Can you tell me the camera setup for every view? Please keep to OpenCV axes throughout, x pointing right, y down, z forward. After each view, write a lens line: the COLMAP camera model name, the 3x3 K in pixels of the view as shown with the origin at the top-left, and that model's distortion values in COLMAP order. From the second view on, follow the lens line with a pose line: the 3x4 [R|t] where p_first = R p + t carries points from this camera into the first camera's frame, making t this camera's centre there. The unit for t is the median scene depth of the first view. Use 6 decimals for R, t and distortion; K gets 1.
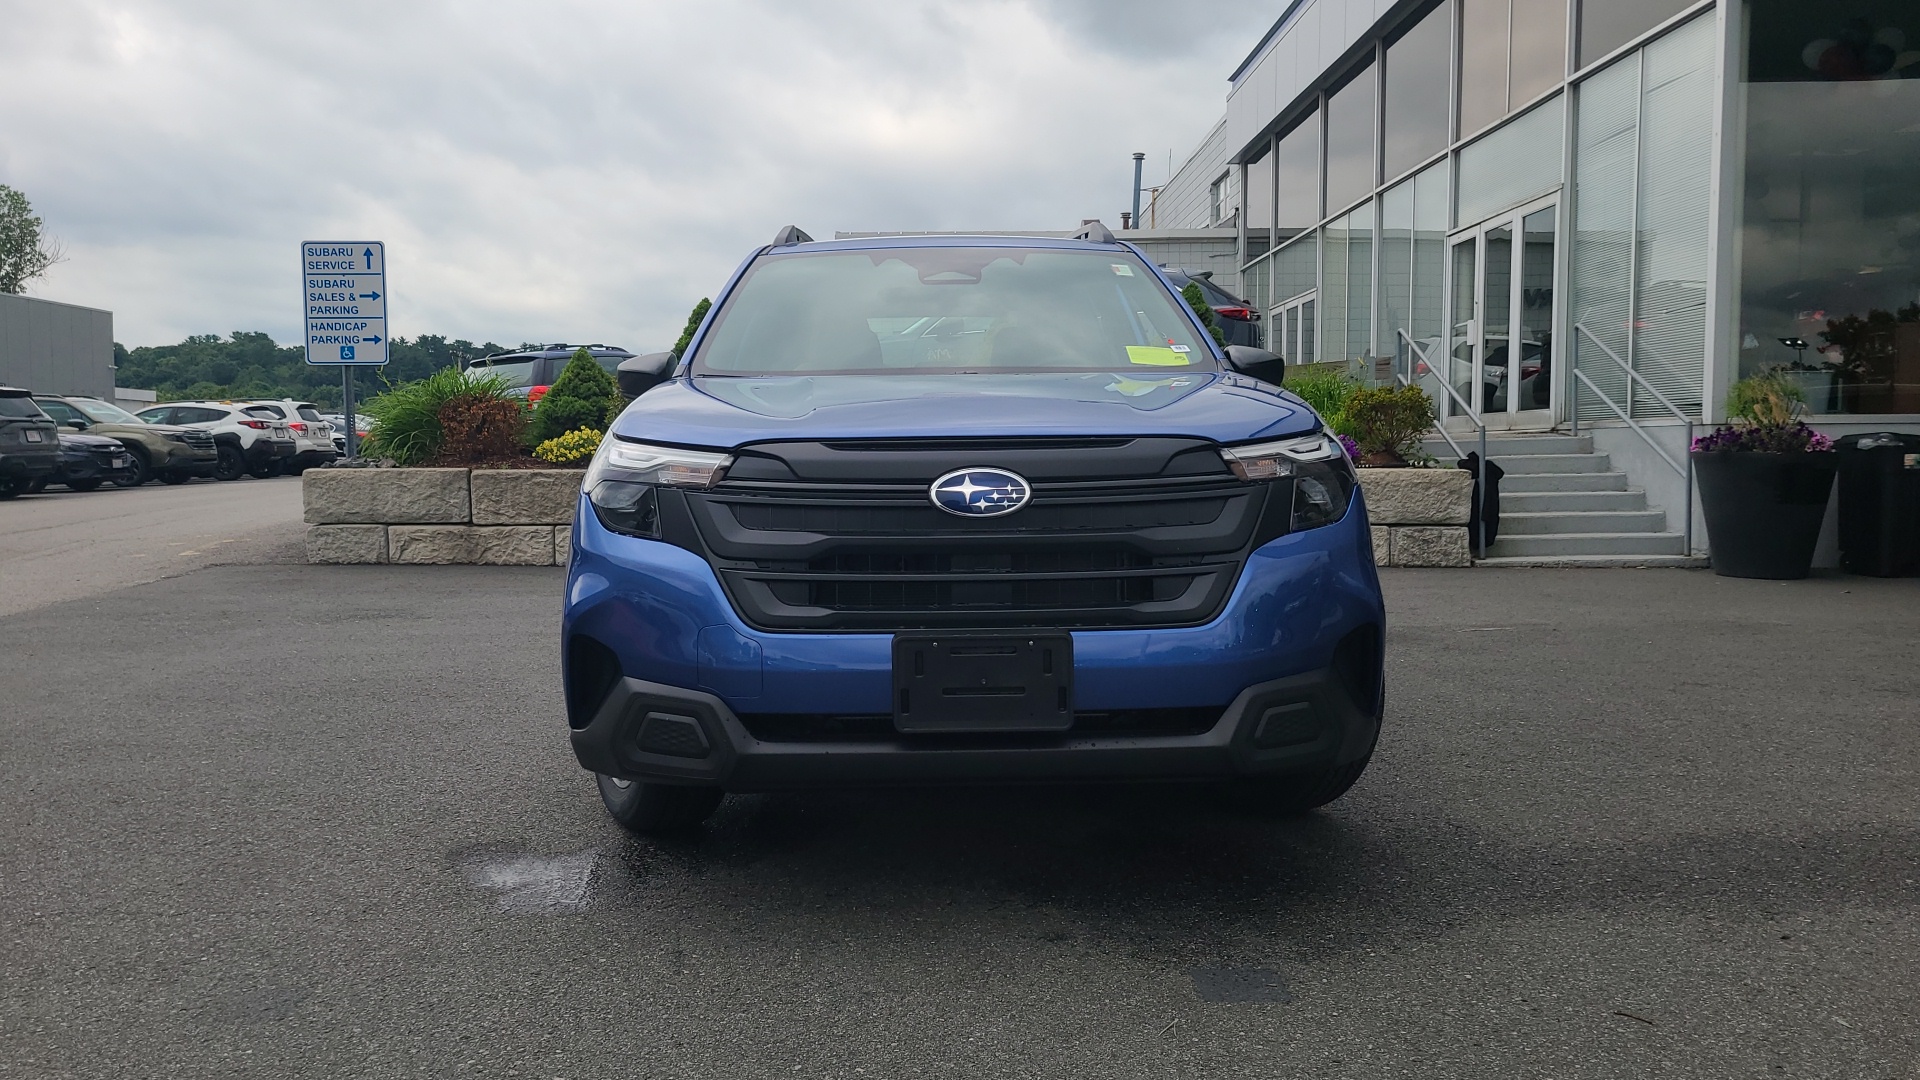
lens RADIAL K [[1455.9, 0, 960.0], [0, 1455.9, 540.0], [0, 0, 1]] dist [0.038387, -0.009442]
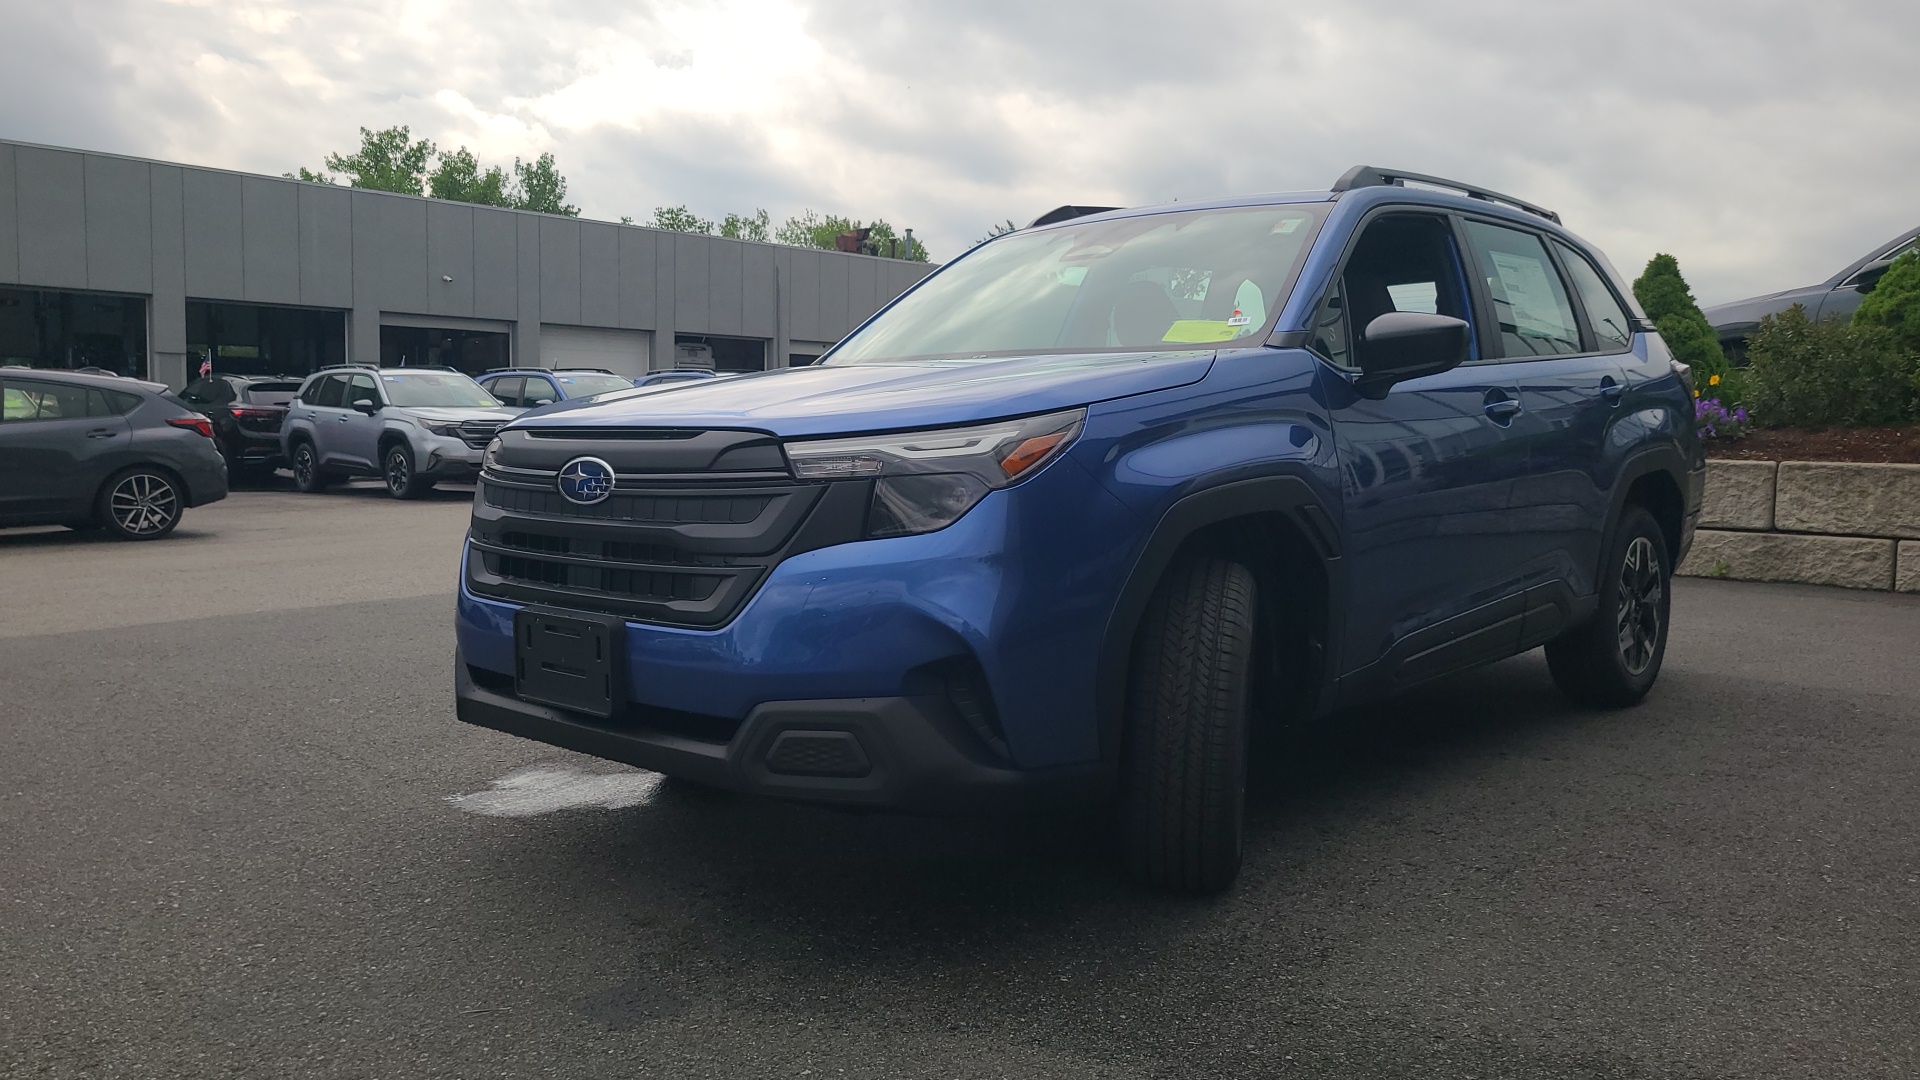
lens RADIAL K [[1486.0, 0, 910.4], [0, 1486.0, 563.4], [0, 0, 1]] dist [0.054155, 0.004959]
pose [[0.709644, 0.076312, -0.700415, 0.906232], [-0.056835, 0.997078, 0.051051, -0.039792], [0.702264, 0.003580, 0.711907, 0.395209]]
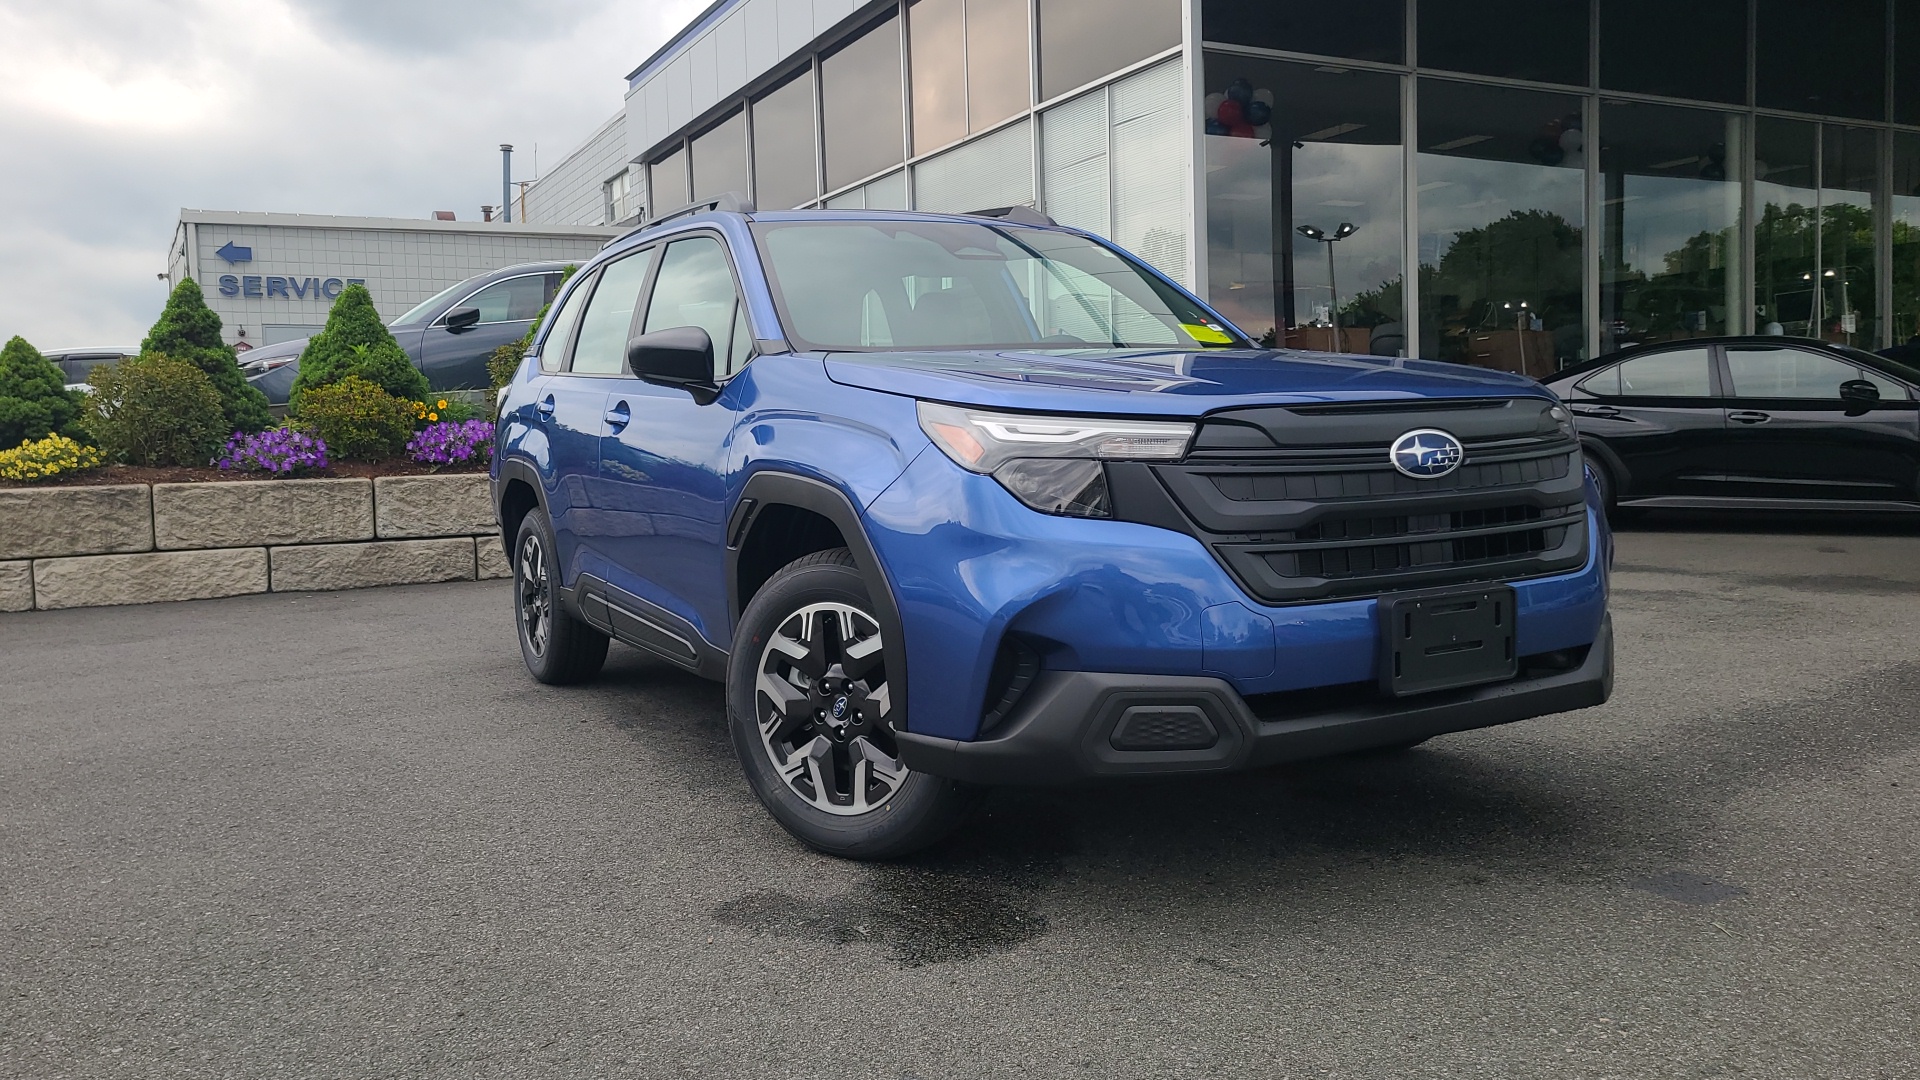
lens RADIAL K [[1441.6, 0, 962.4], [0, 1441.6, 531.2], [0, 0, 1]] dist [0.038201, -0.002396]
pose [[0.885038, -0.054218, 0.462351, -0.725776], [0.057879, 0.998304, 0.006275, -0.003658], [-0.461907, 0.021207, 0.886675, 0.248486]]
